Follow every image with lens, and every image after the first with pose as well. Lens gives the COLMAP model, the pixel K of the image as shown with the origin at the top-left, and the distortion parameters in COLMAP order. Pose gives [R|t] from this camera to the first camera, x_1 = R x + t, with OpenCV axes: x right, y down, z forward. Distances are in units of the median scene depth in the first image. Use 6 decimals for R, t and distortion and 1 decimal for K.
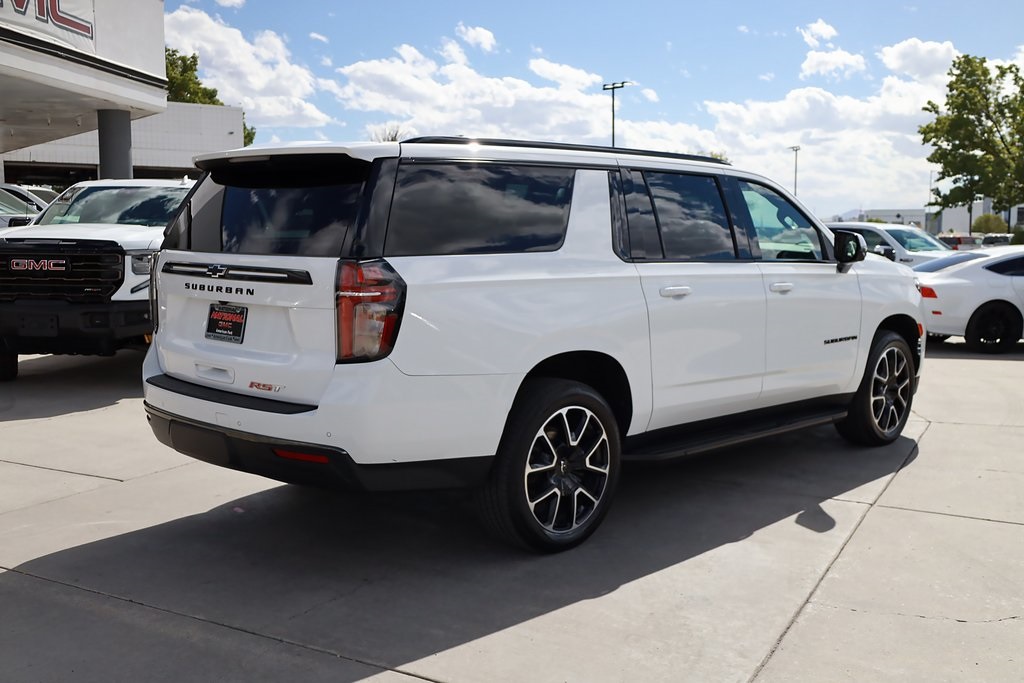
lens RADIAL K [[1103.1, 0, 512.0], [0, 1103.1, 341.5], [0, 0, 1]] dist [-0.008806, 0.018738]
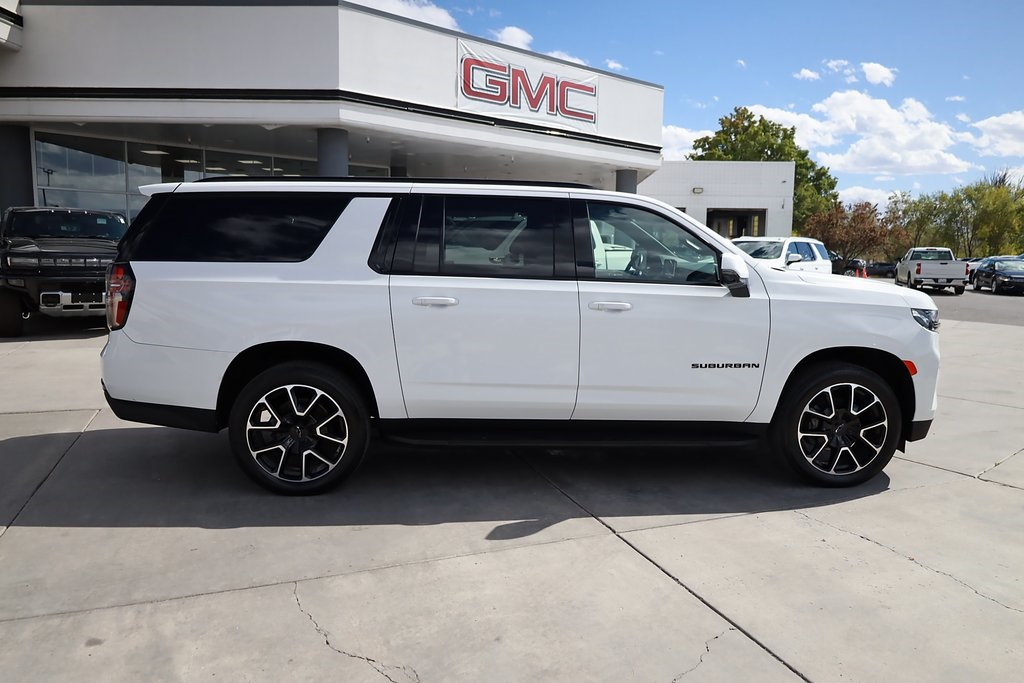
lens RADIAL K [[779.6, 0, 512.0], [0, 779.6, 341.5], [0, 0, 1]] dist [-0.007590, -0.007044]
pose [[0.718116, 0.086817, -0.690487, 0.154516], [-0.081162, 0.995865, 0.040804, -0.008643], [0.691174, 0.026739, 0.722193, 0.094835]]
